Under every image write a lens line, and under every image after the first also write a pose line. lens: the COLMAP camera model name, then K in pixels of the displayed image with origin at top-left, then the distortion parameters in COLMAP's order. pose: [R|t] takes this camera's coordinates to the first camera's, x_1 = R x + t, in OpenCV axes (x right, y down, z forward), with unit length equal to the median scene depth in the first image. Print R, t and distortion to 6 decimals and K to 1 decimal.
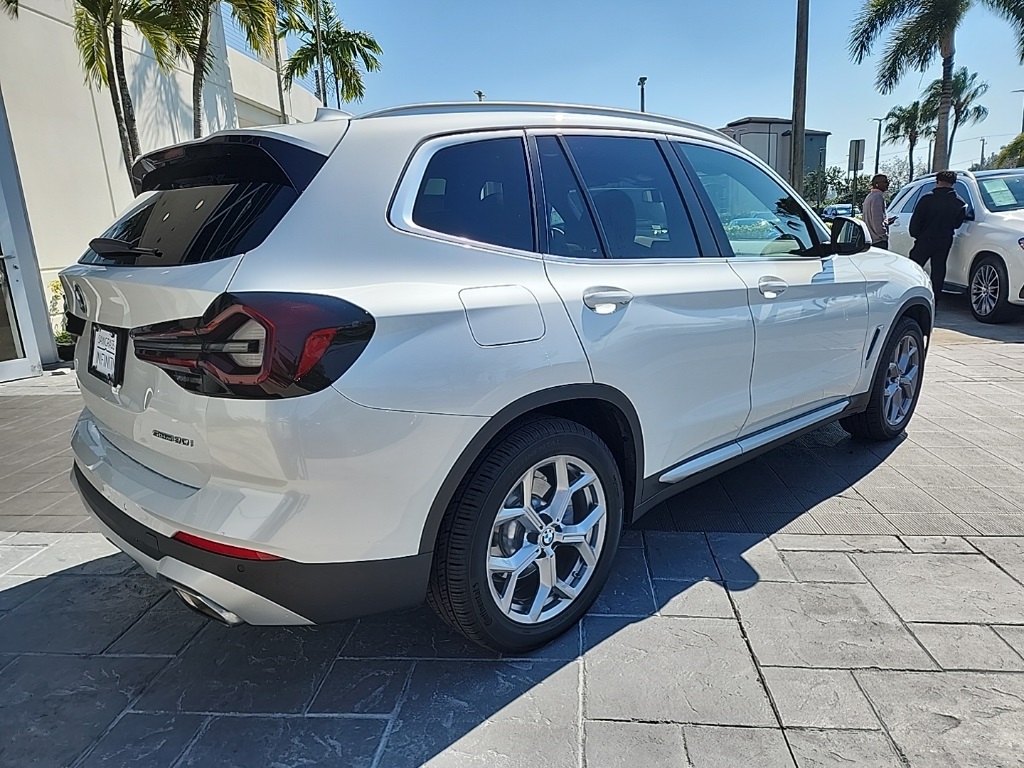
lens RADIAL K [[679.3, 0, 512.0], [0, 679.3, 384.0], [0, 0, 1]] dist [0.083570, -0.066622]
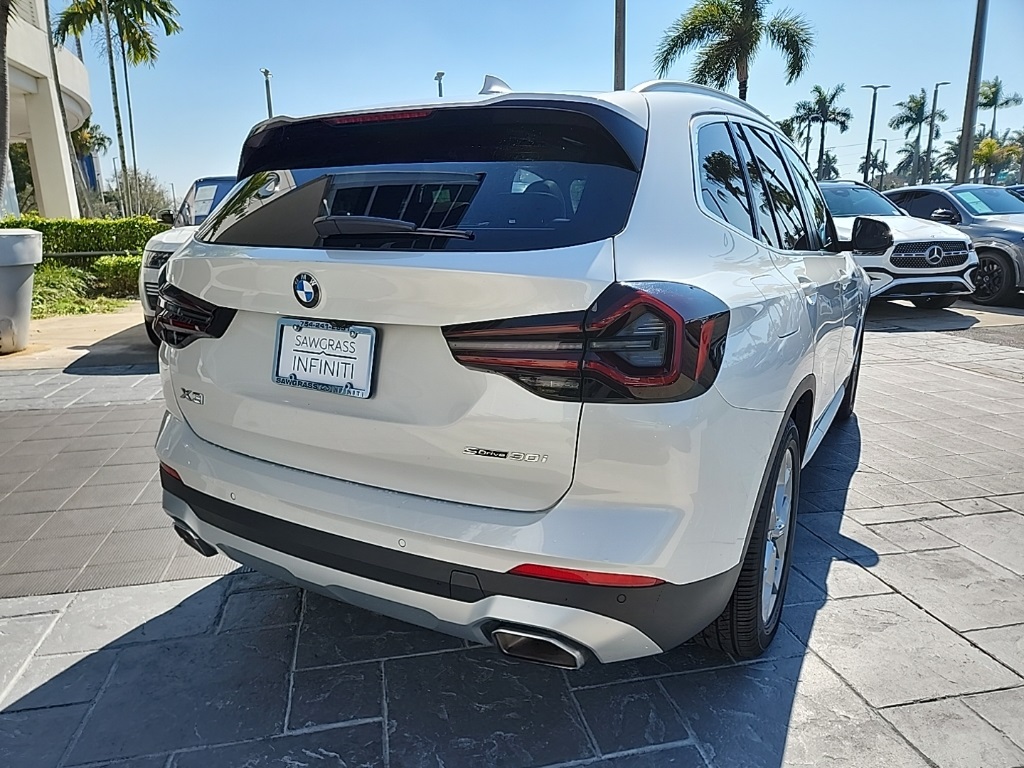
lens RADIAL K [[687.7, 0, 512.0], [0, 687.7, 384.0], [0, 0, 1]] dist [0.075569, -0.065354]
pose [[0.955586, -0.039111, 0.292107, -0.422443], [0.037800, 0.999234, 0.010130, -0.009930], [-0.292280, 0.001362, 0.956332, 0.112275]]
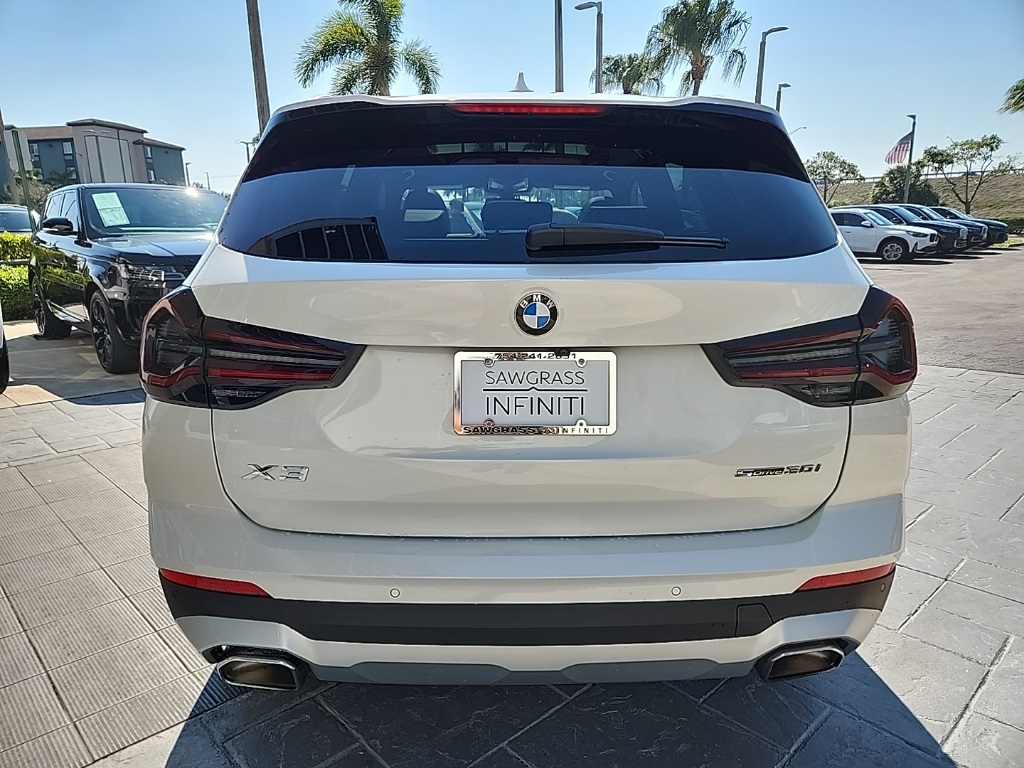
lens RADIAL K [[693.1, 0, 505.2], [0, 693.1, 386.7], [0, 0, 1]] dist [0.065446, -0.070725]
pose [[0.663037, -0.125024, 0.738072, -0.751674], [0.140662, 0.989200, 0.041202, -0.057269], [-0.735252, 0.076500, 0.673463, 0.386749]]
